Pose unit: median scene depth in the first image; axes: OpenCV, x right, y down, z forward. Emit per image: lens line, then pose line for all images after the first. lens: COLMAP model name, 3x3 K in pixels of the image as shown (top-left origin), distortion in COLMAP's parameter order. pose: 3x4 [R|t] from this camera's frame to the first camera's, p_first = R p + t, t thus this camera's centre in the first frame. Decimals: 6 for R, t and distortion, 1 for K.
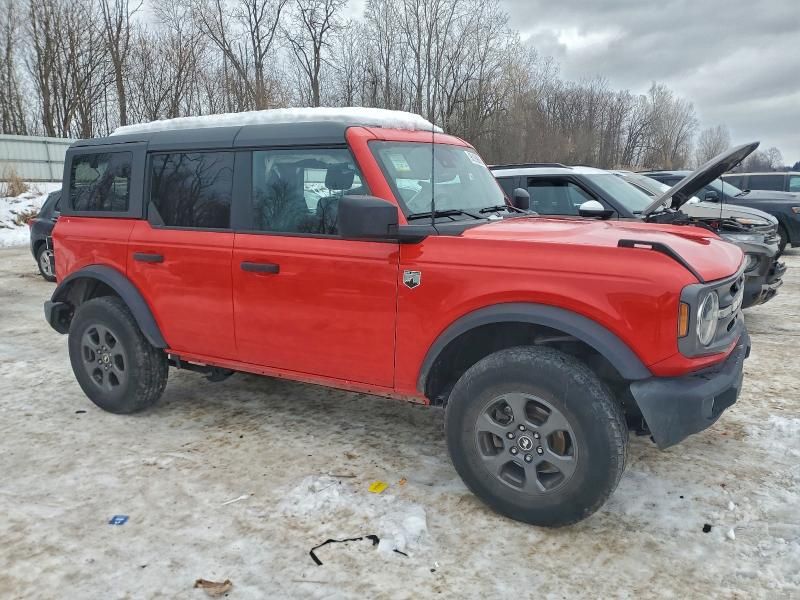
lens RADIAL K [[628.4, 0, 400.0], [0, 628.4, 300.0], [0, 0, 1]] dist [-0.049491, 0.105051]
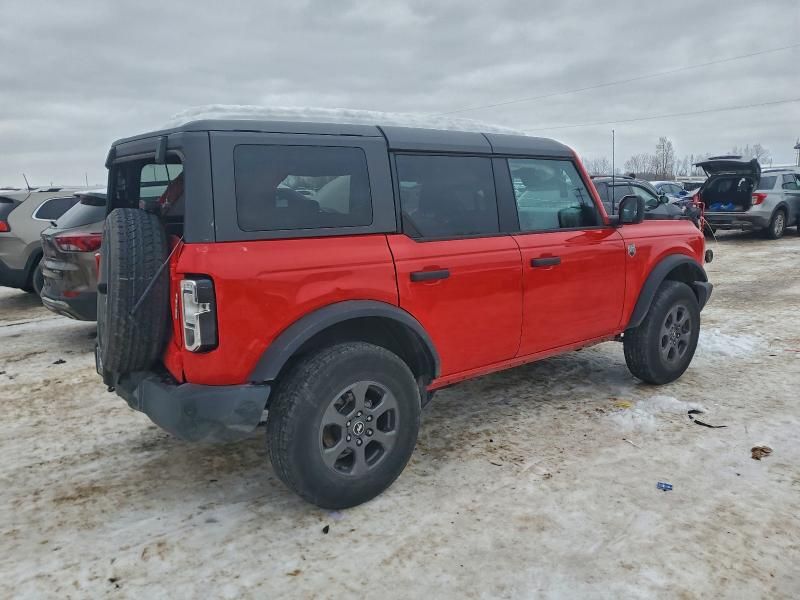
lens RADIAL K [[611.4, 0, 412.0], [0, 611.4, 276.8], [0, 0, 1]] dist [0.012647, 0.011777]
pose [[0.346672, -0.102664, 0.932351, -1.222677], [0.180745, 0.982675, 0.041000, -0.106107], [-0.920407, 0.154304, 0.359222, 0.747996]]
